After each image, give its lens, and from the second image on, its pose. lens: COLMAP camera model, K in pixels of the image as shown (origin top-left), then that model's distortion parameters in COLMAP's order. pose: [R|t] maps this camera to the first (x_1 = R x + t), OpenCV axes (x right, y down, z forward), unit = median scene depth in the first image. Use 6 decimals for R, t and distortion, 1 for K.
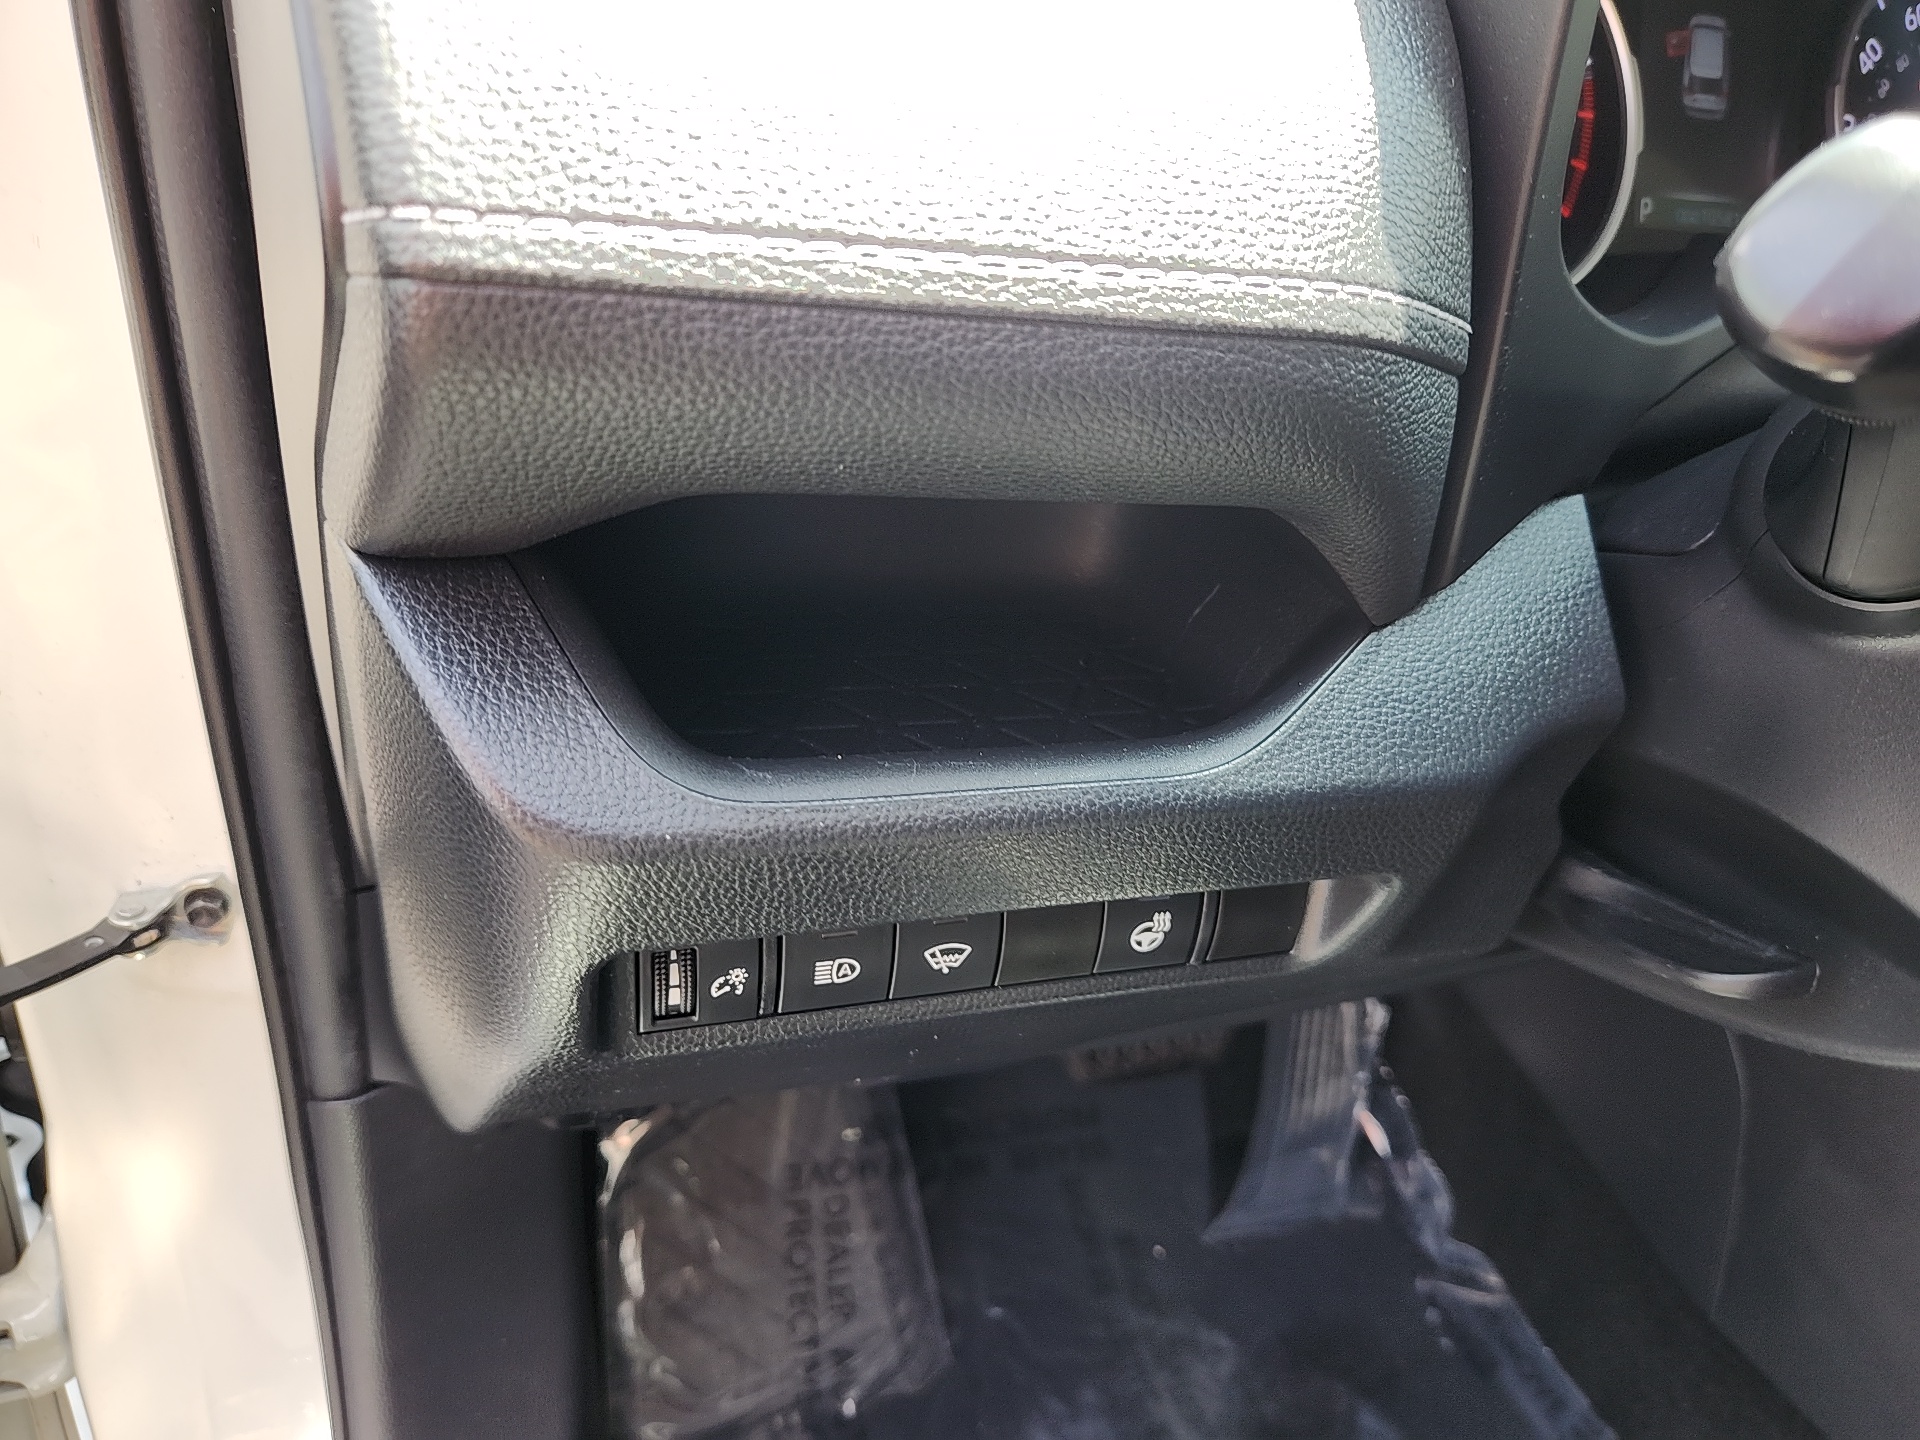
lens RADIAL K [[1335.2, 0, 960.0], [0, 1335.2, 720.0], [0, 0, 1]] dist [0.051296, -0.052980]
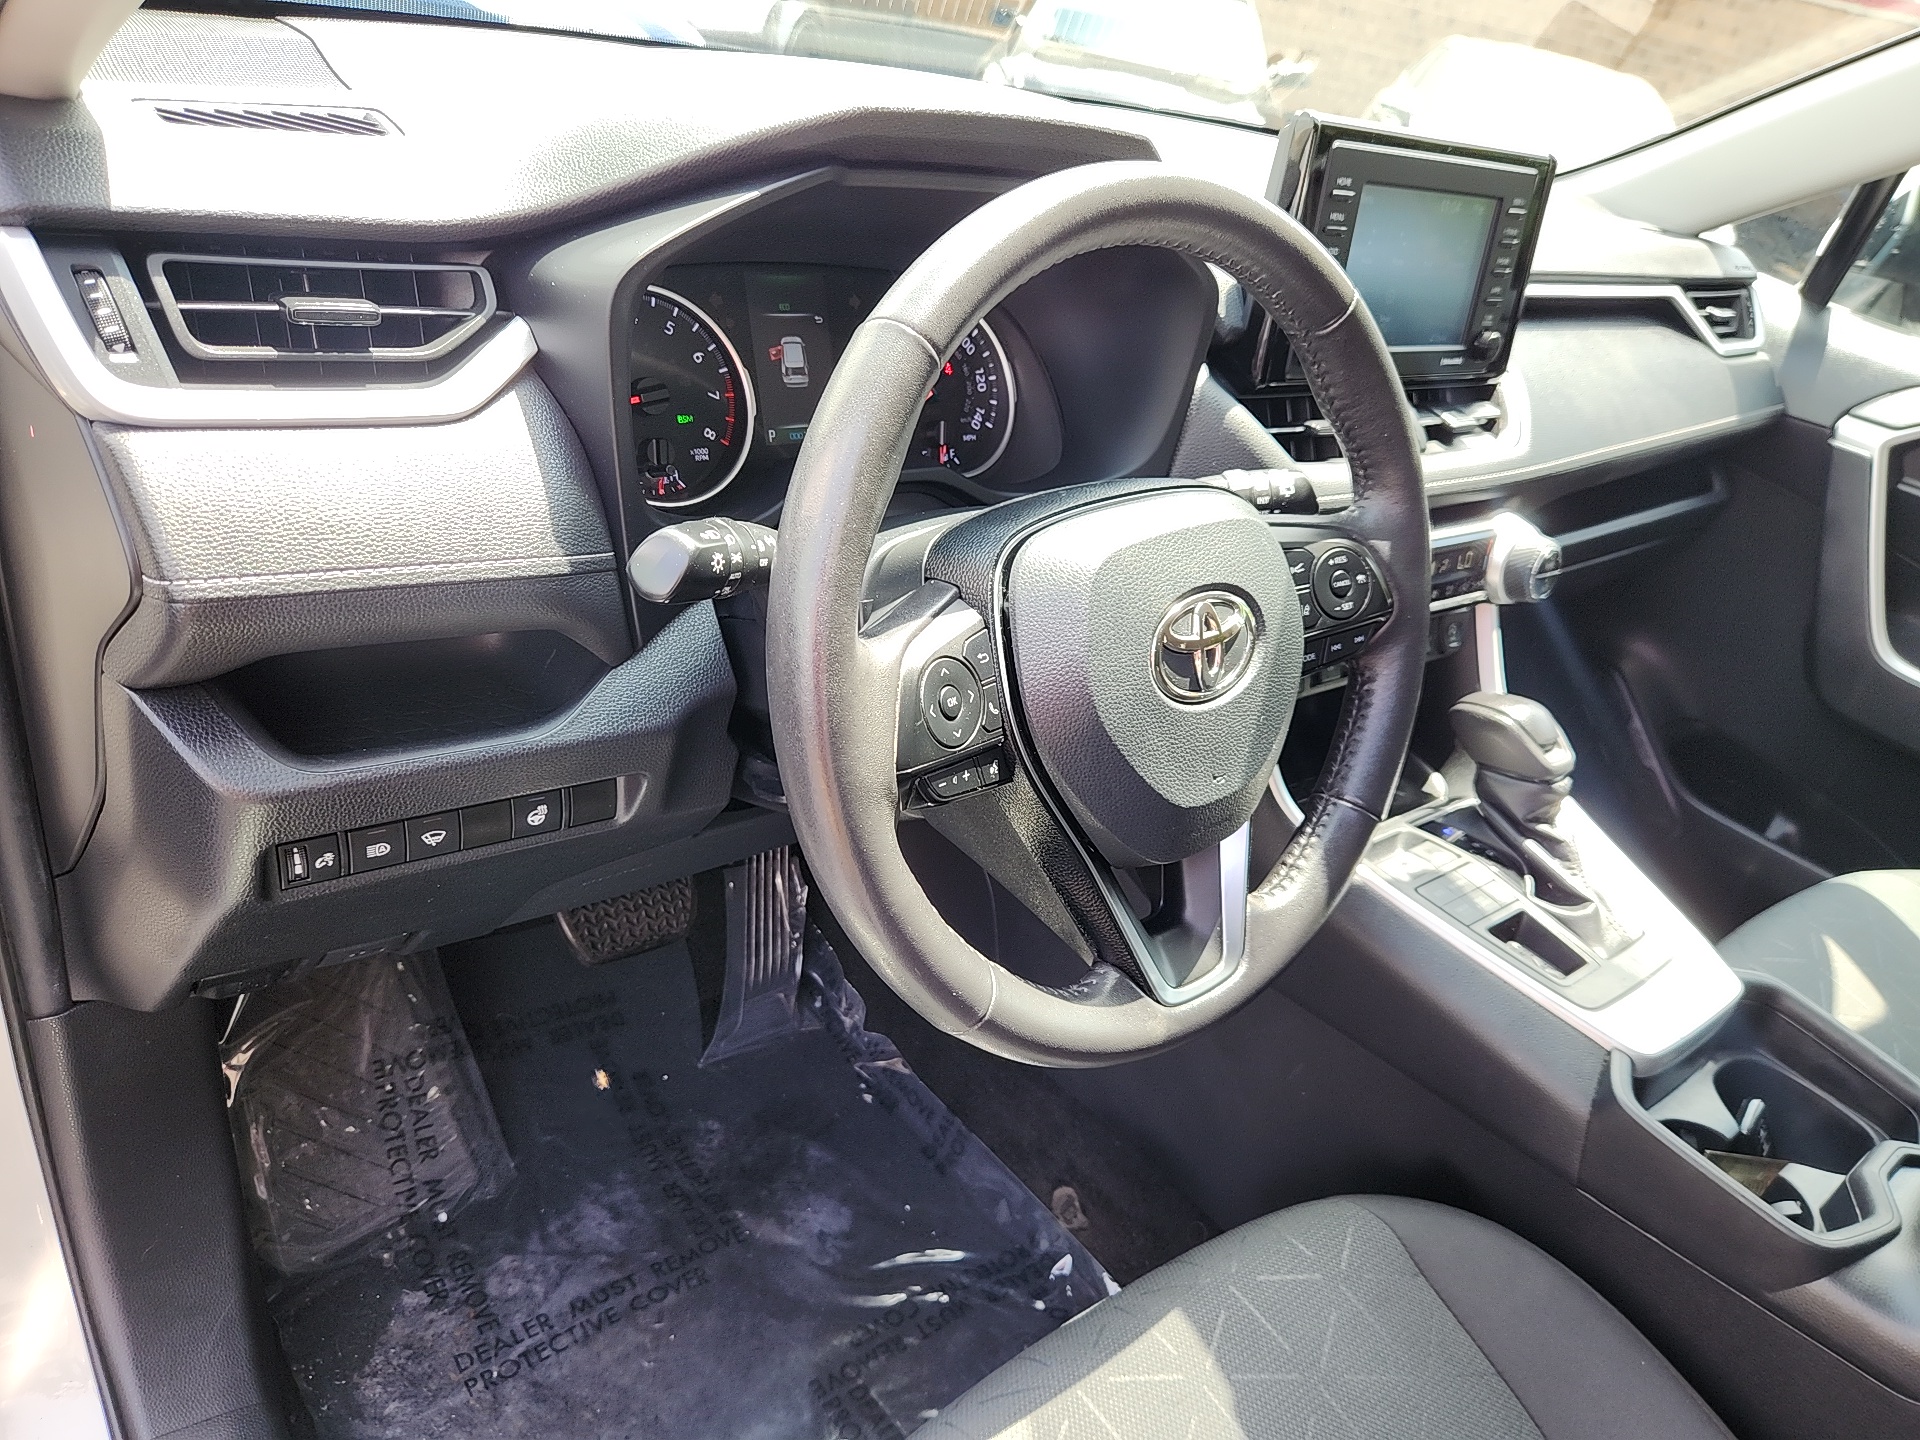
lens RADIAL K [[1498.3, 0, 1078.2], [0, 1498.3, 737.1], [0, 0, 1]] dist [0.010387, -0.006866]
pose [[0.934650, -0.120983, 0.334355, 0.132610], [0.111148, 0.992621, 0.048468, 0.010936], [-0.337752, -0.008138, 0.941200, -1.253703]]
